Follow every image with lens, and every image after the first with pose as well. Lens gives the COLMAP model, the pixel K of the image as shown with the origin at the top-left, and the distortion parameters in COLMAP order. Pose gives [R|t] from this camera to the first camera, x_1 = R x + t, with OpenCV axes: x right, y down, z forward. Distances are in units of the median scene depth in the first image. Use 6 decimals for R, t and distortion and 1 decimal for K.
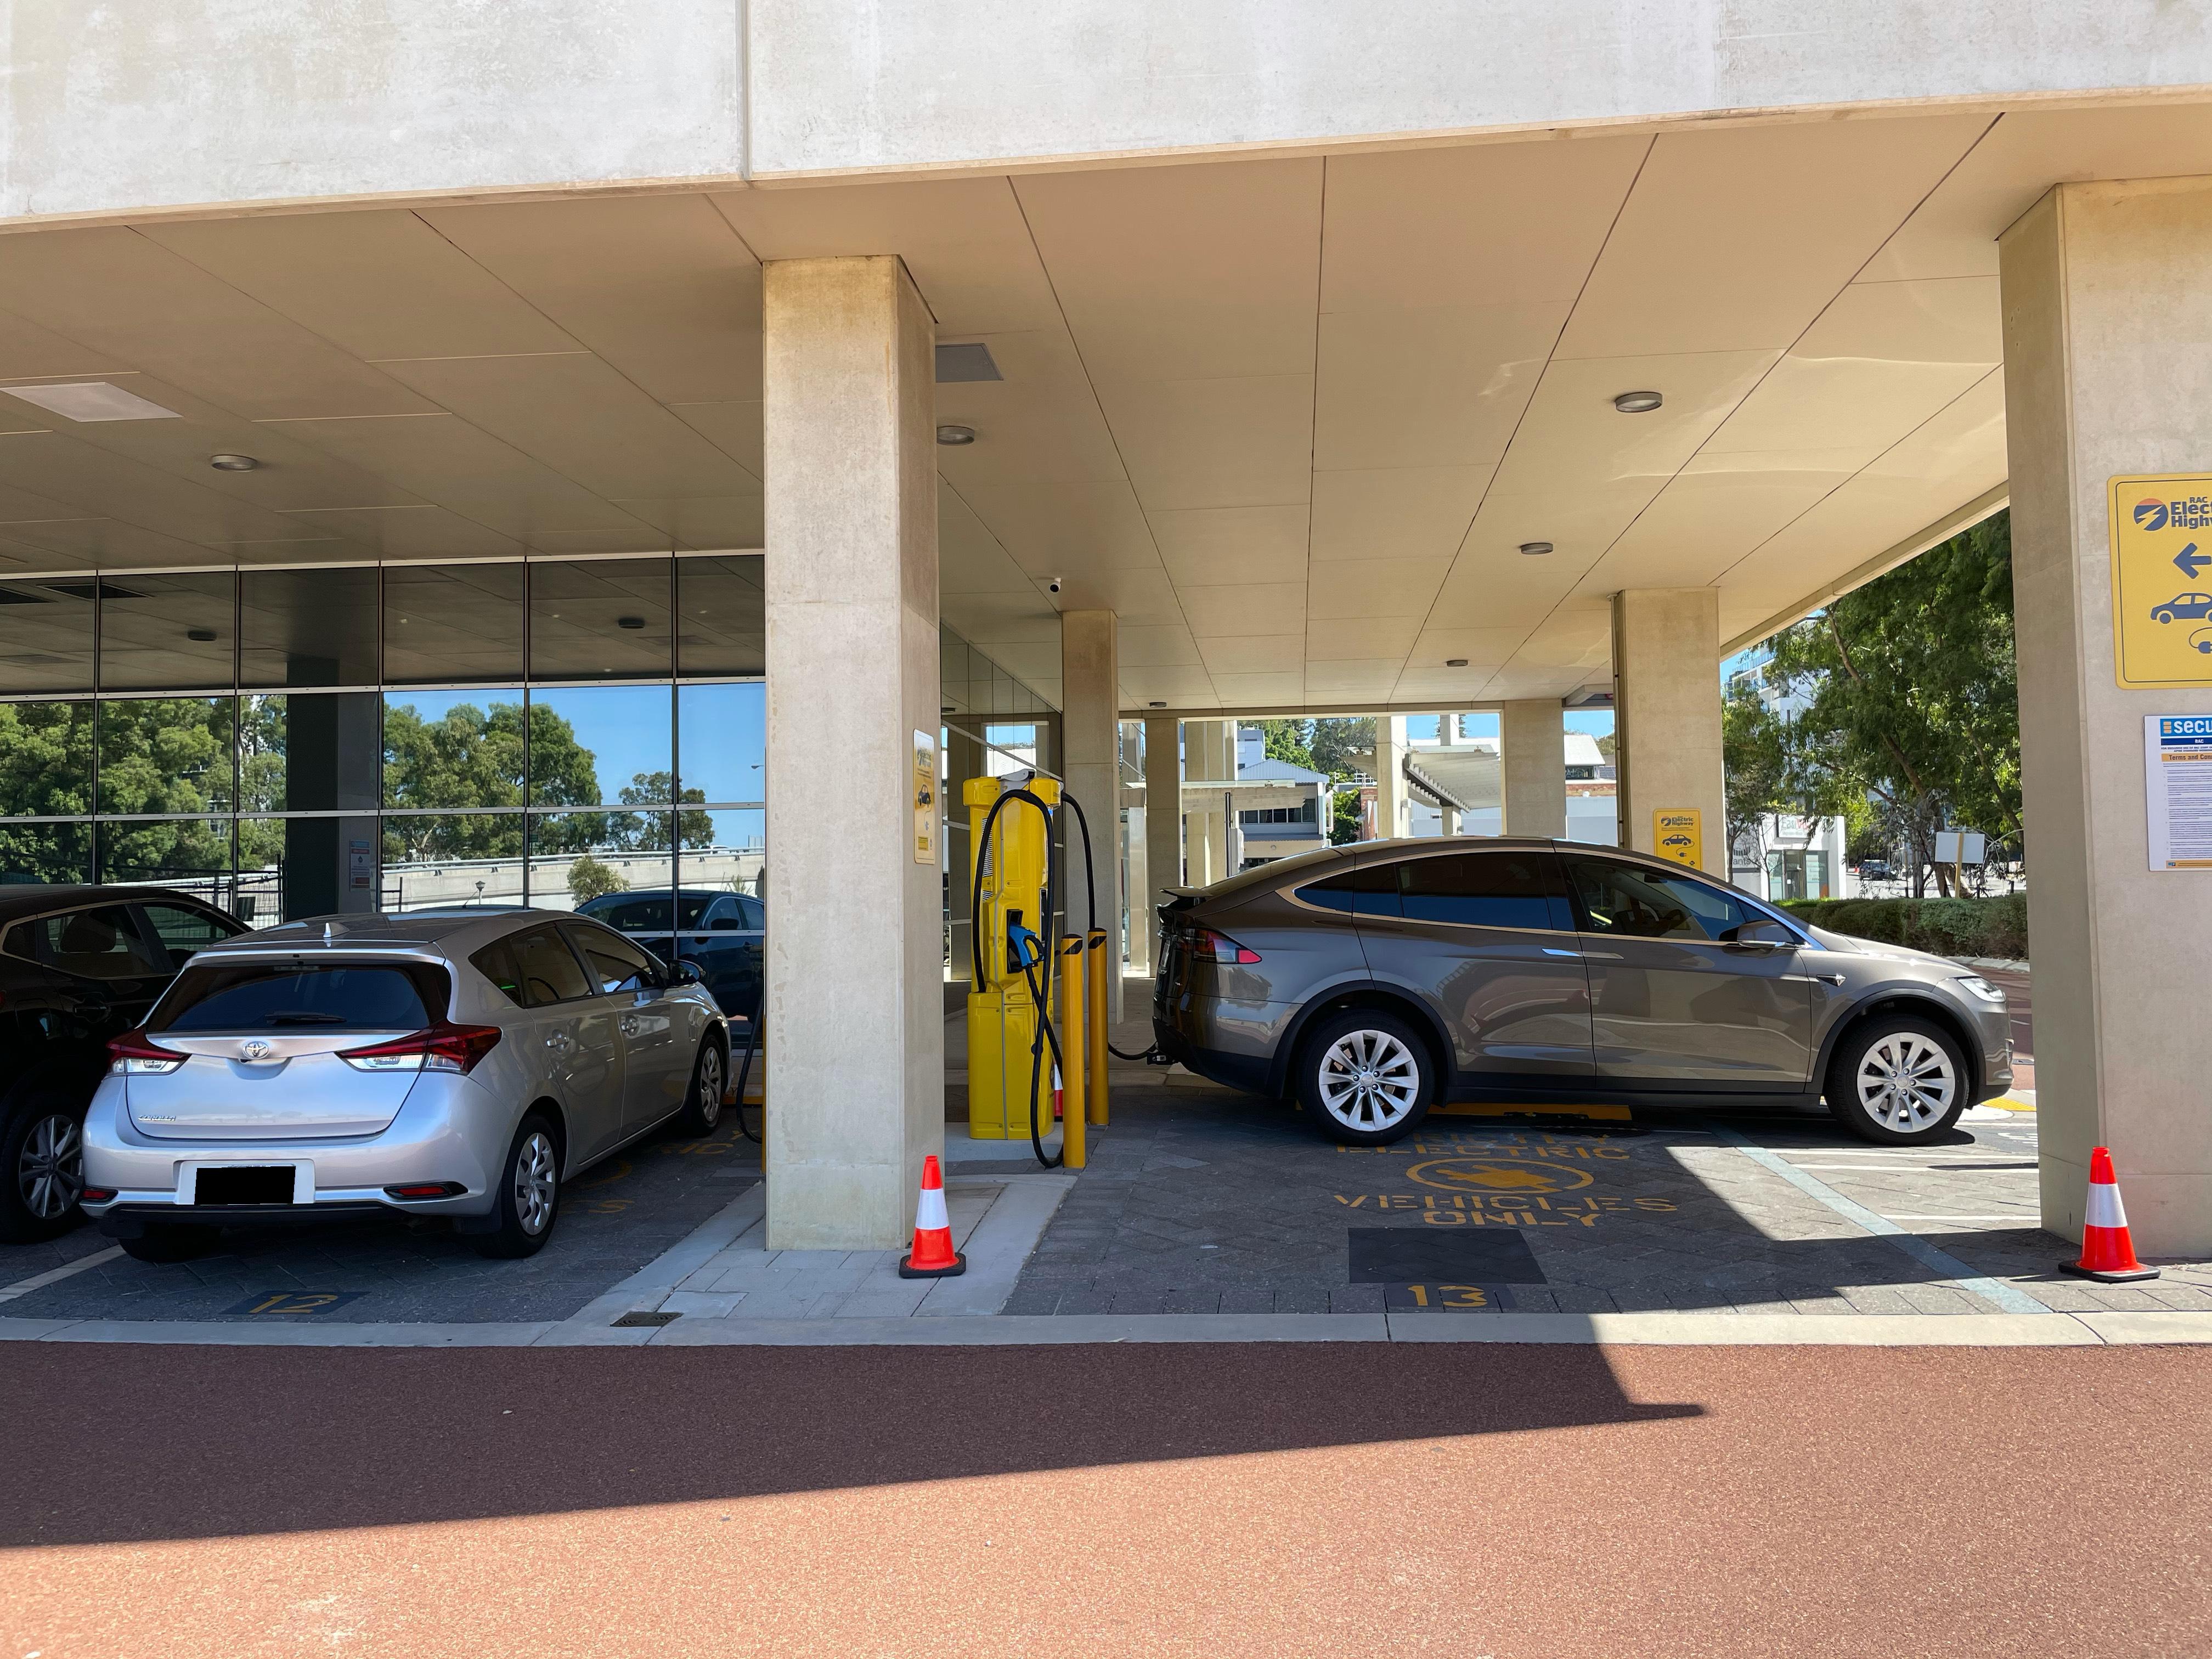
lens RADIAL K [[1558.5, 0, 1106.0], [0, 1558.5, 829.5], [0, 0, 1]] dist [0.009377, -0.003835]
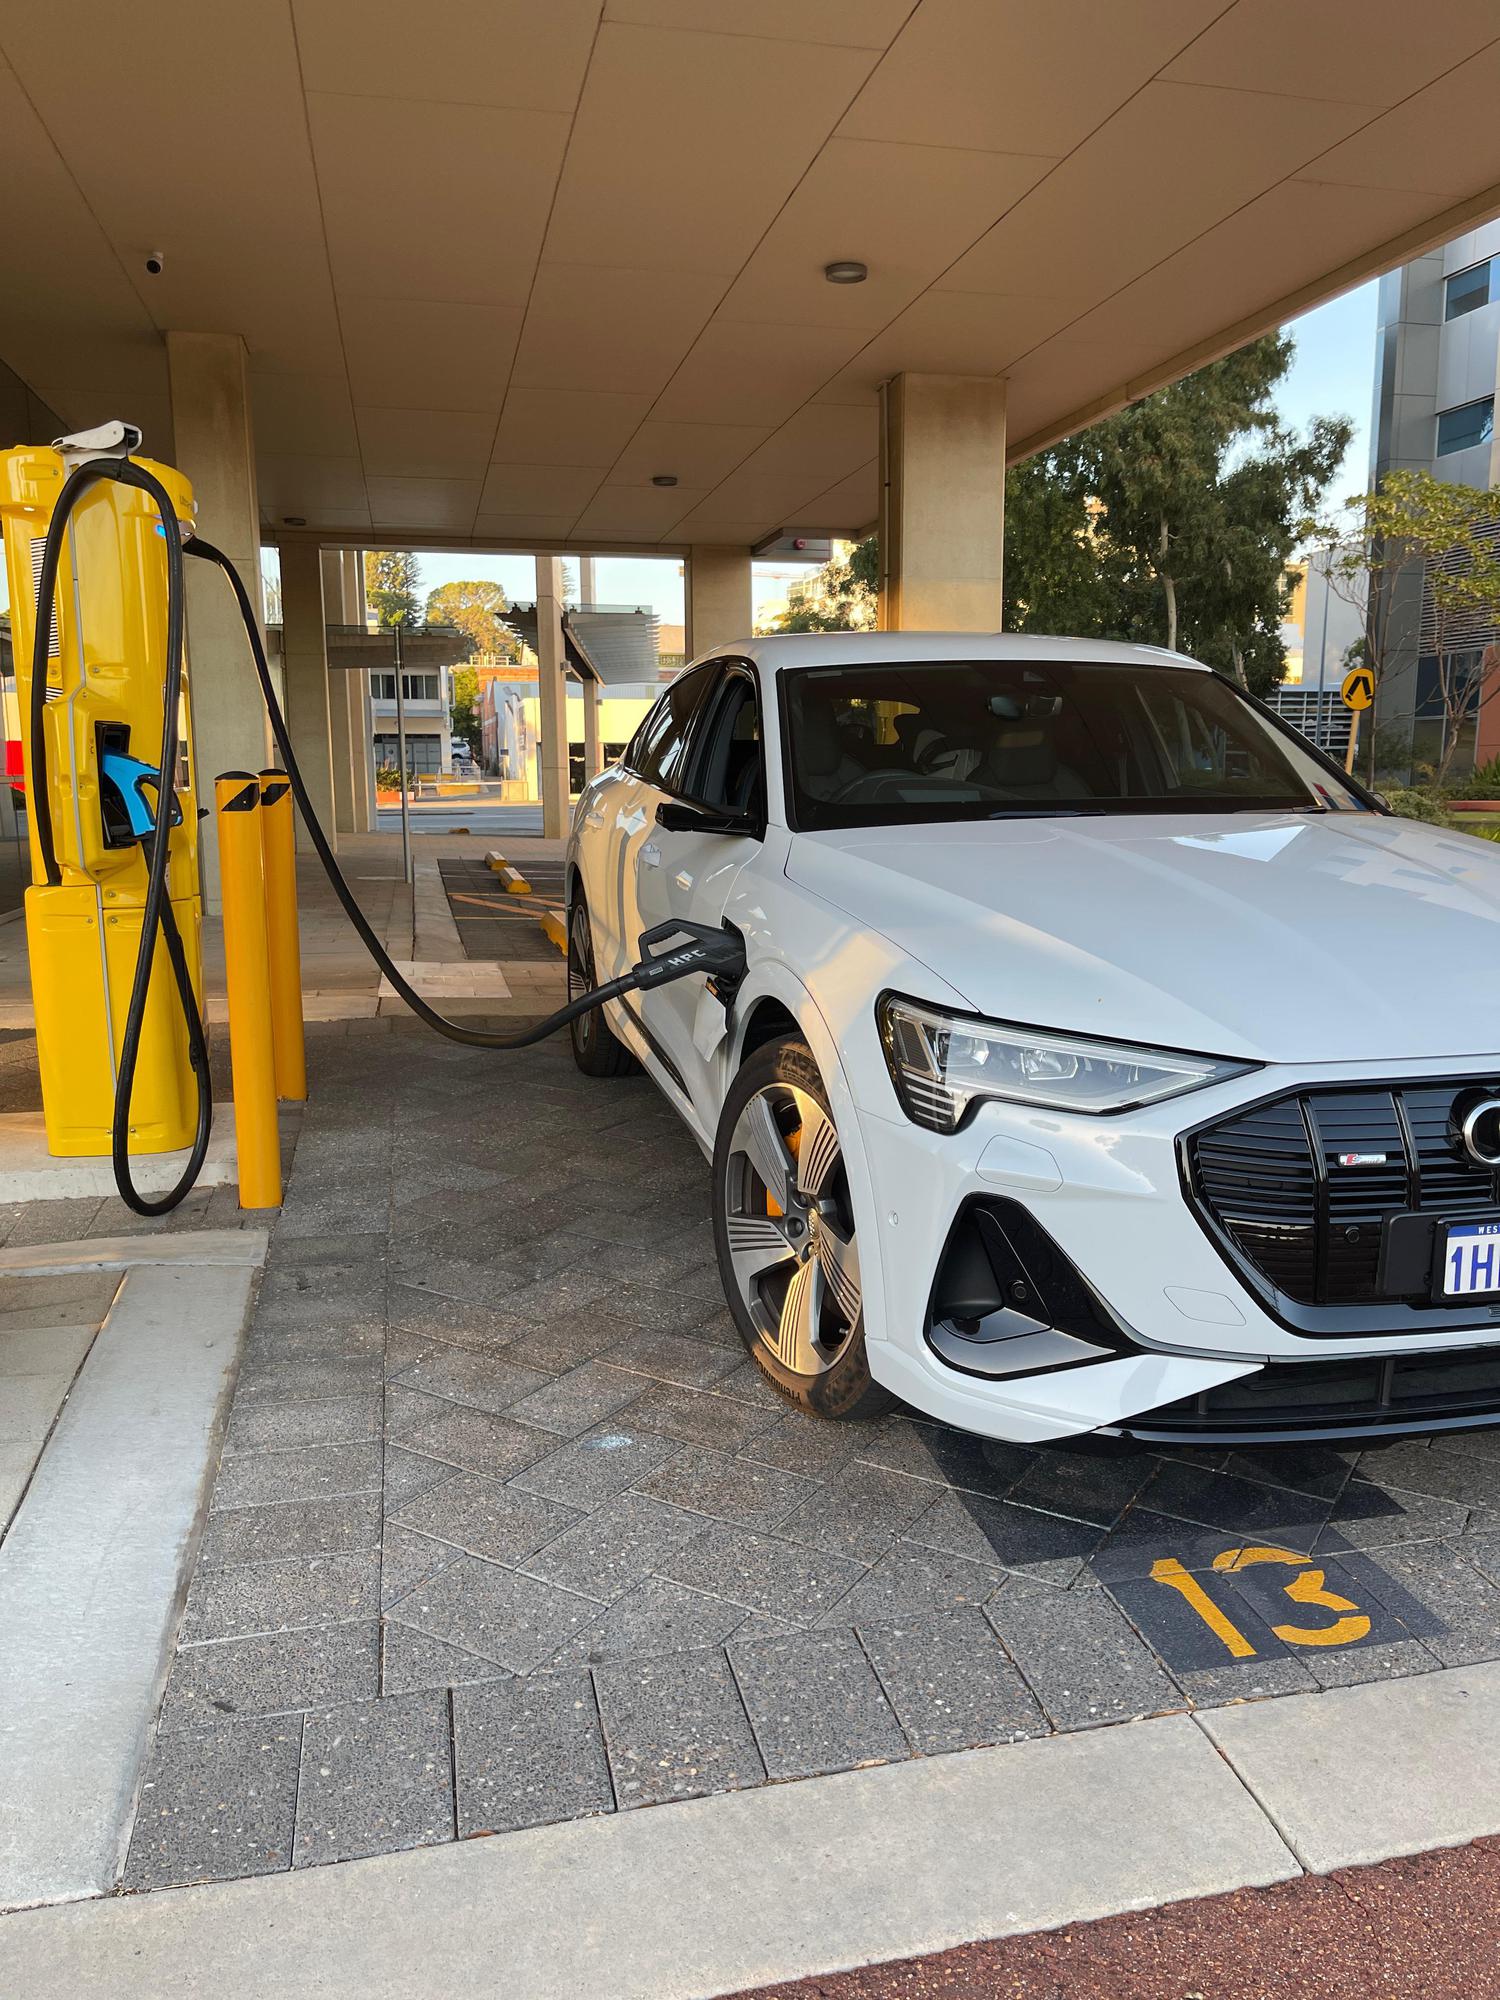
lens RADIAL K [[1435.7, 0, 719.6], [0, 1435.7, 1000.8], [0, 0, 1]] dist [0.040414, -0.002250]
pose [[0.945278, -0.039454, 0.323871, -0.027691], [-0.024618, 0.981206, 0.191385, 0.045027], [-0.325335, -0.188885, 0.926541, 0.481880]]
